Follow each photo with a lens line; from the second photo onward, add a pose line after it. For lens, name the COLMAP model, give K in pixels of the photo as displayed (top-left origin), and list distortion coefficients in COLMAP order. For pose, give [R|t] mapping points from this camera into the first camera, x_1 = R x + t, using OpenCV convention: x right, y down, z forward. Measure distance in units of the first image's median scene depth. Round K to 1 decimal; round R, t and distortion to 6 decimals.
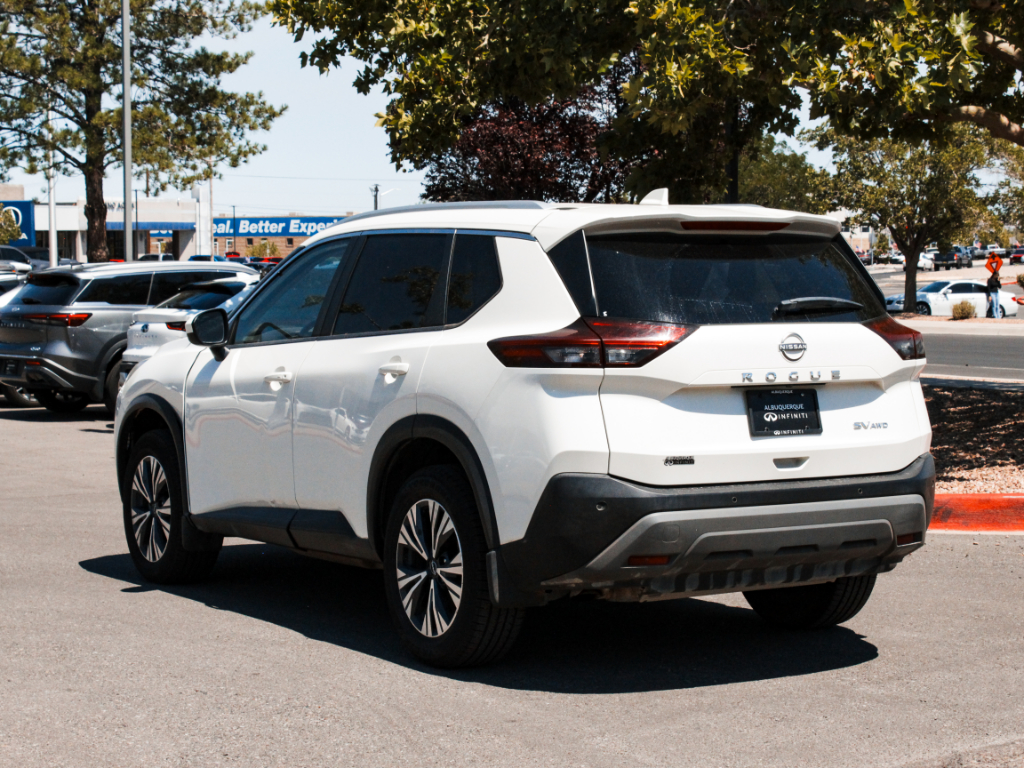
lens RADIAL K [[2387.6, 0, 512.0], [0, 2387.6, 384.0], [0, 0, 1]] dist [-0.016877, -0.137775]
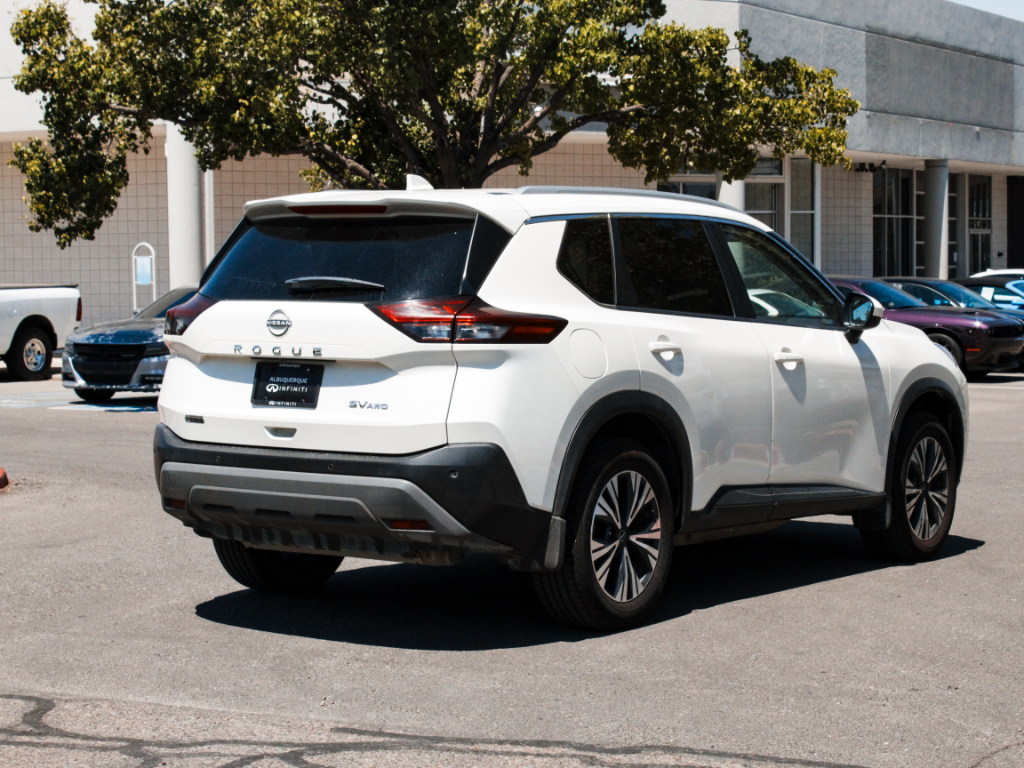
lens RADIAL K [[2387.6, 0, 512.0], [0, 2387.6, 384.0], [0, 0, 1]] dist [-0.016877, -0.137775]
pose [[0.395689, 0.054651, -0.916757, 1.125418], [-0.052112, 0.997956, 0.036999, -0.032928], [0.916905, 0.033134, 0.397728, 0.668809]]
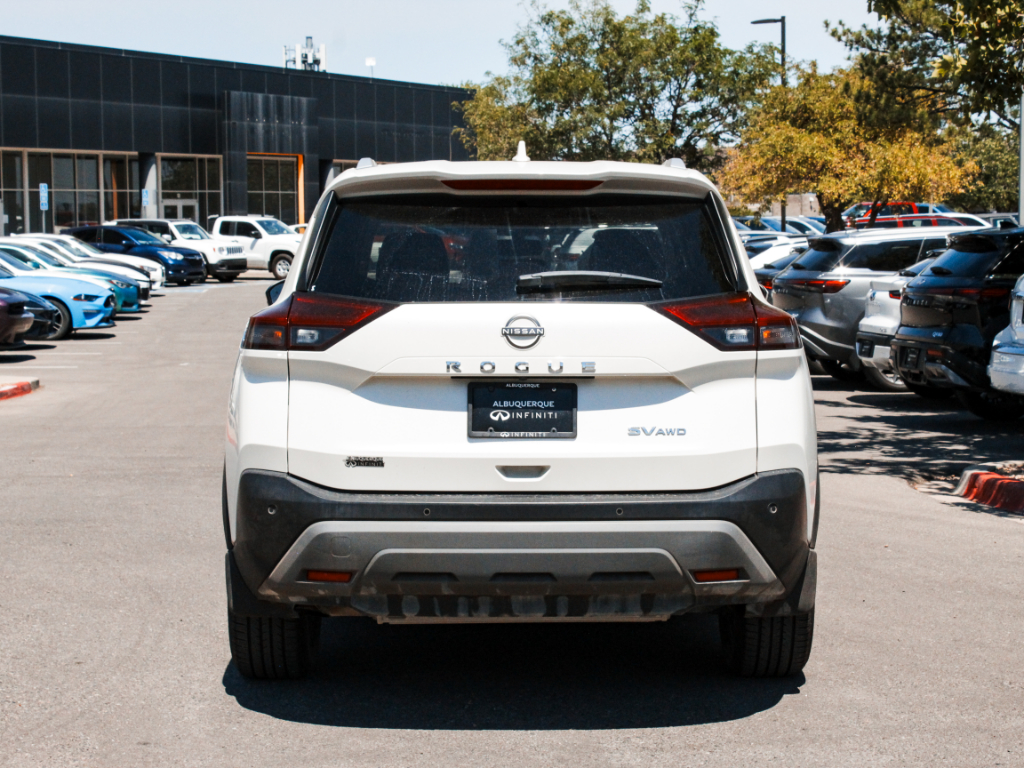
lens RADIAL K [[2387.6, 0, 512.0], [0, 2387.6, 384.0], [0, 0, 1]] dist [-0.016877, -0.137775]
pose [[0.857406, 0.035571, -0.513410, 0.534320], [-0.027811, 0.999353, 0.022794, -0.015973], [0.513889, -0.005266, 0.857840, 0.288827]]
